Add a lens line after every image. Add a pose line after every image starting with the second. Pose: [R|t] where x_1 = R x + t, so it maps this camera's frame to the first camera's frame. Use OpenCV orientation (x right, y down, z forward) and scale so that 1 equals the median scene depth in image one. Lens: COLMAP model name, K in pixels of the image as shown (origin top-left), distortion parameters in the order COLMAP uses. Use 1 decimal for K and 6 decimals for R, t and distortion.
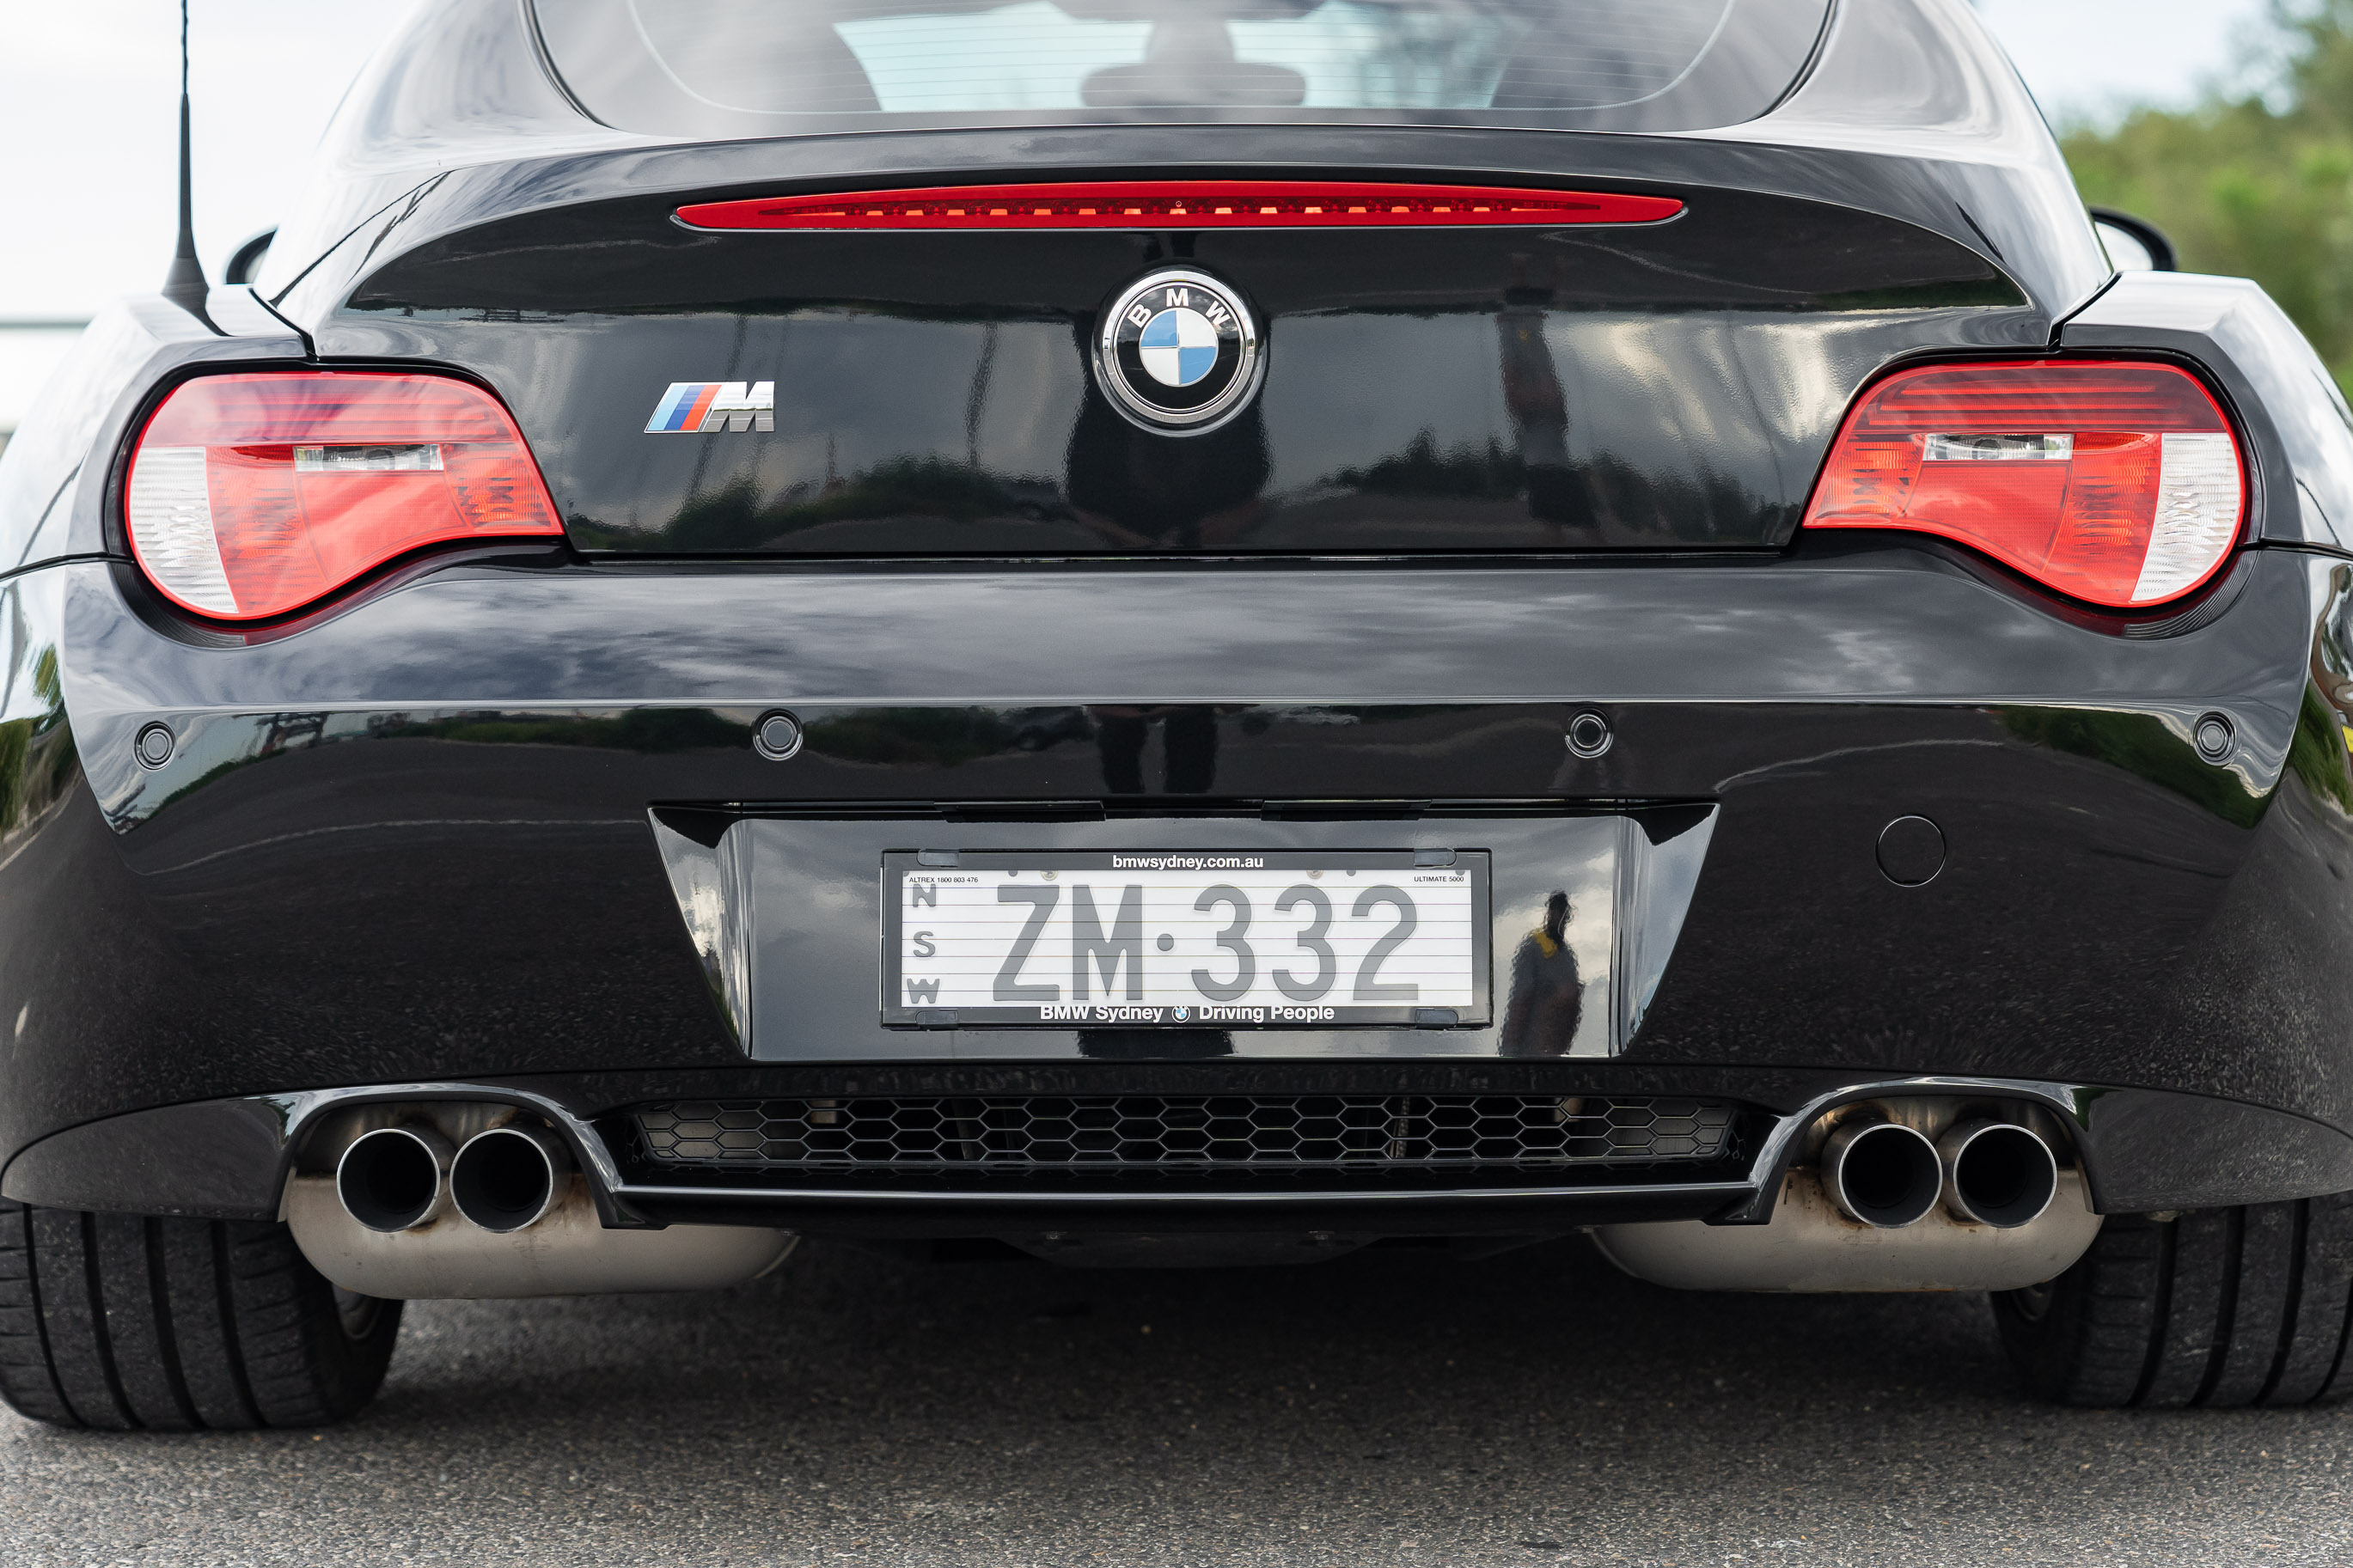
lens RADIAL K [[5330.4, 0, 1179.1], [0, 5330.4, 577.2], [0, 0, 1]] dist [0.011012, 0.132324]
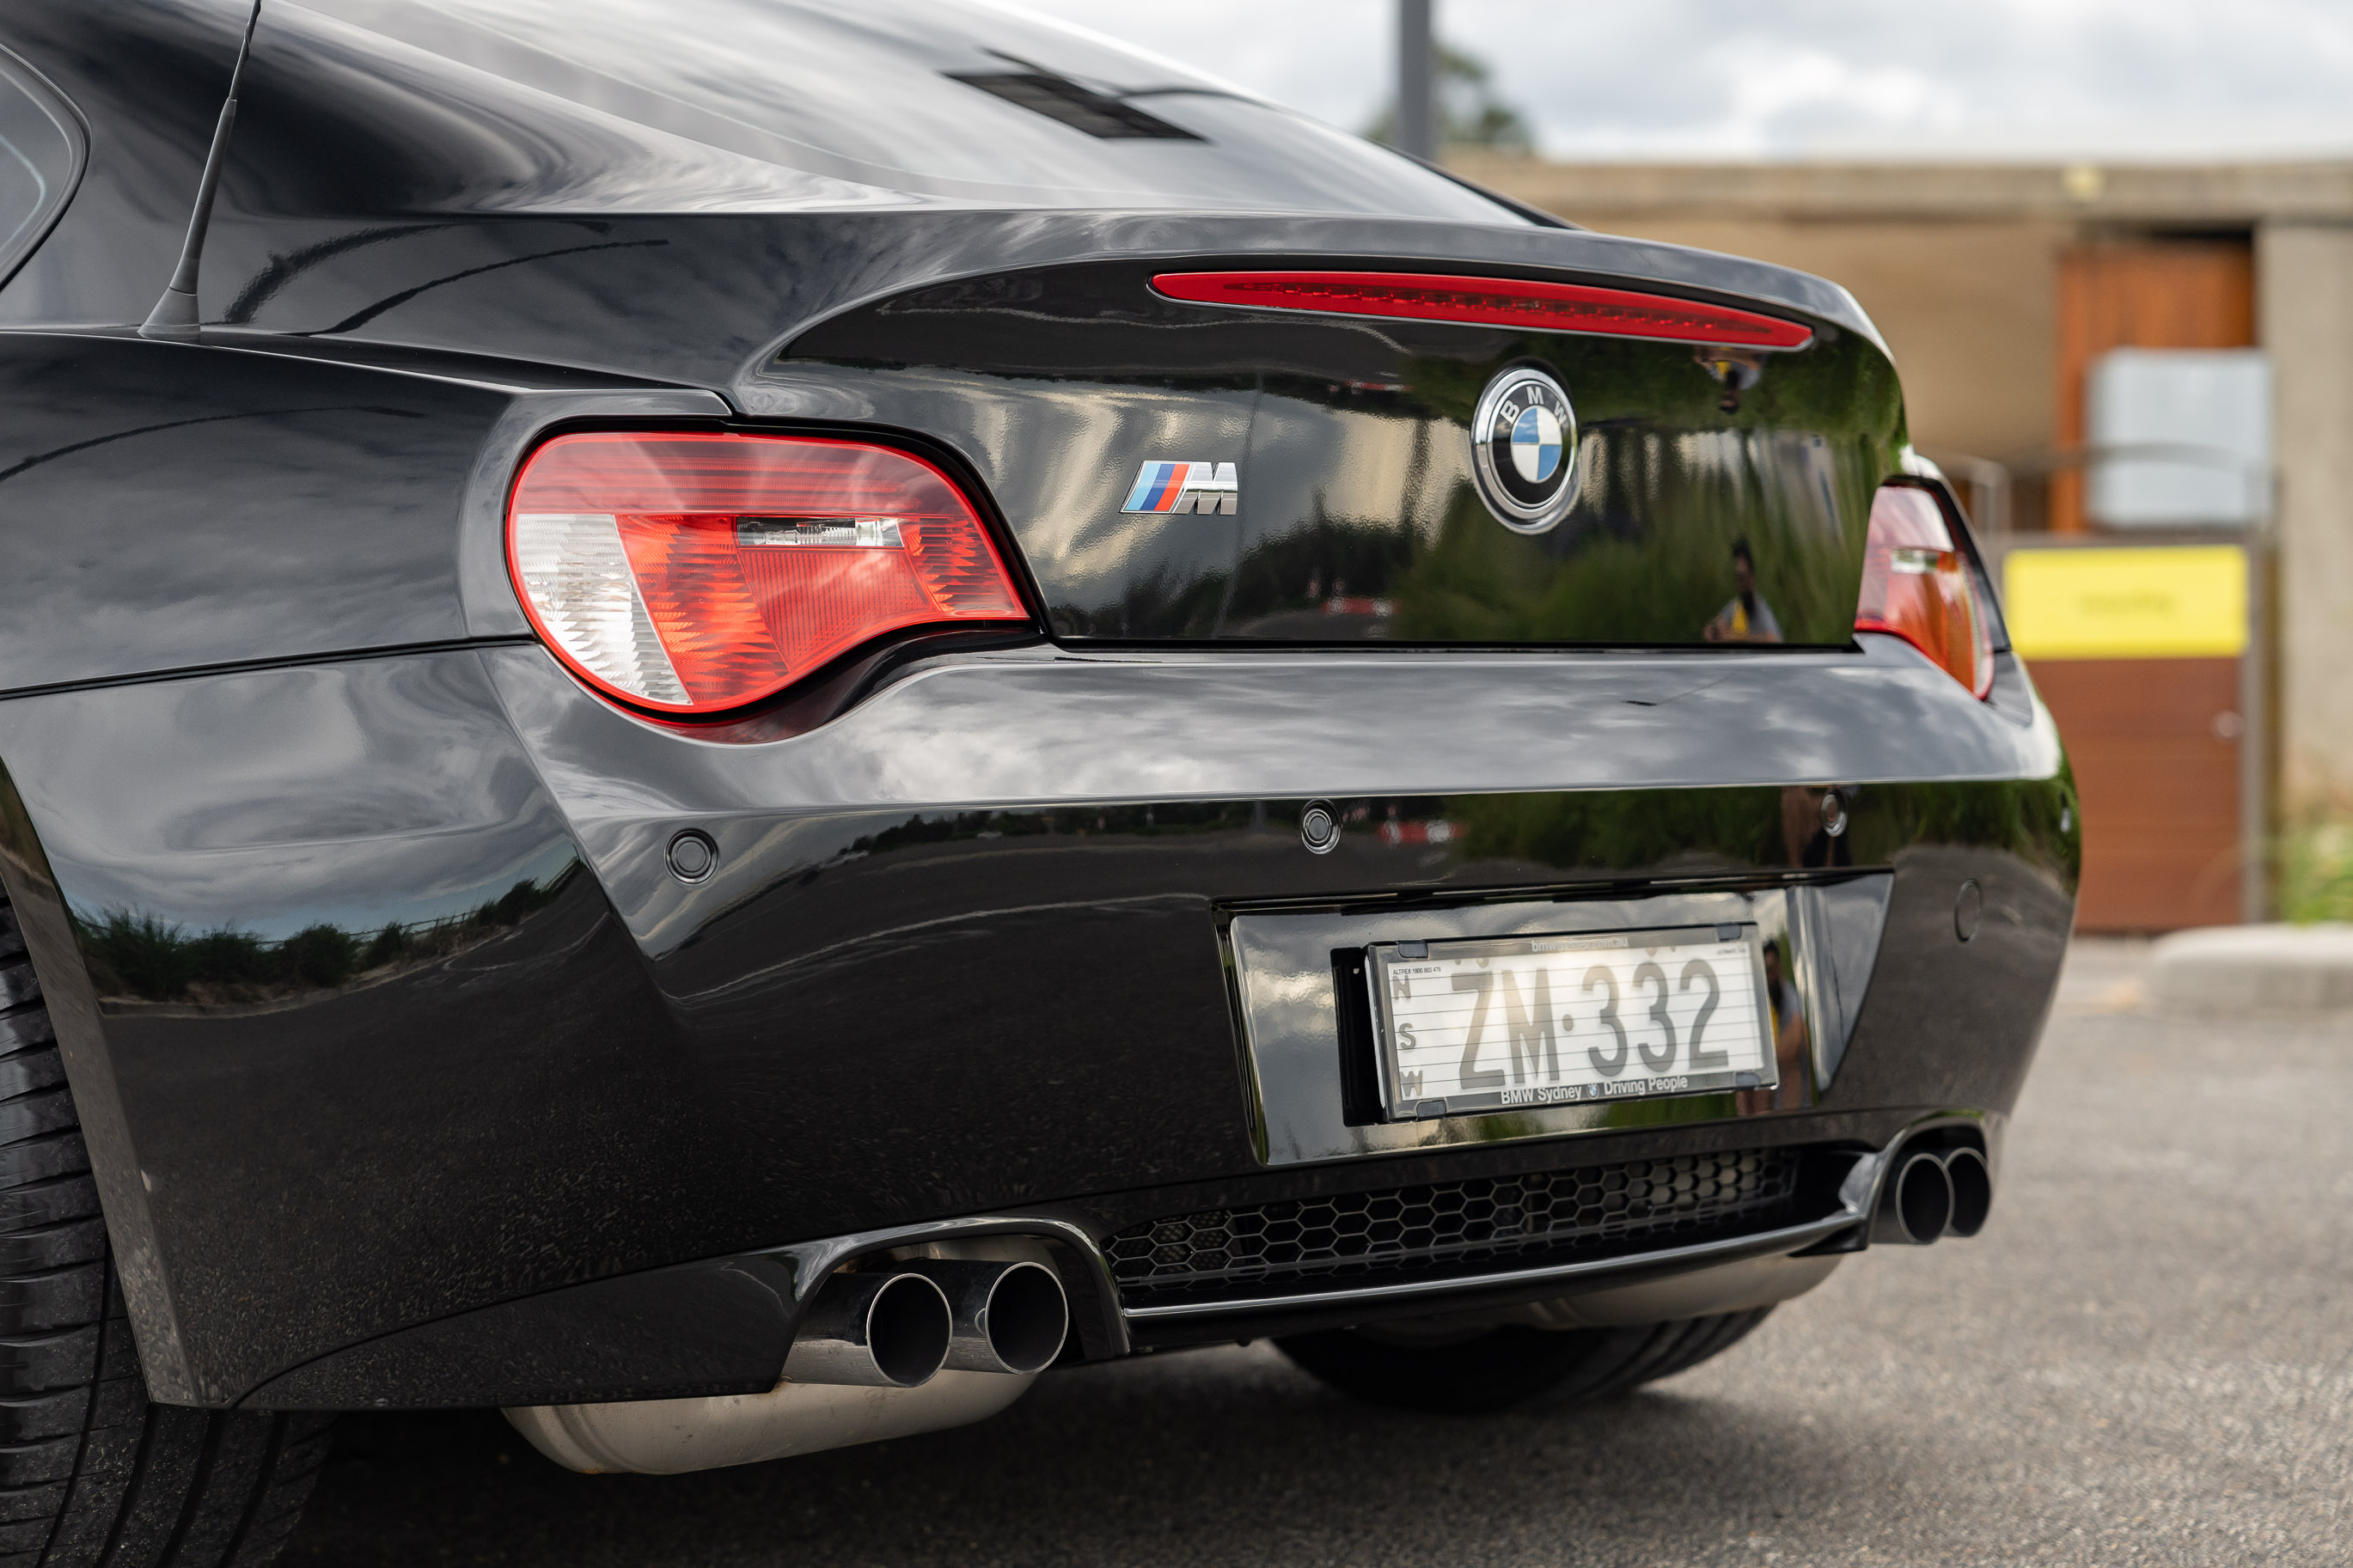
lens RADIAL K [[4586.2, 0, 1176.5], [0, 4586.2, 784.0], [0, 0, 1]] dist [0.007414, 0.126423]
pose [[0.709335, -0.011142, 0.704783, -0.668424], [0.004903, 0.999929, 0.010874, 0.012205], [-0.704854, -0.004257, 0.709339, 0.418762]]
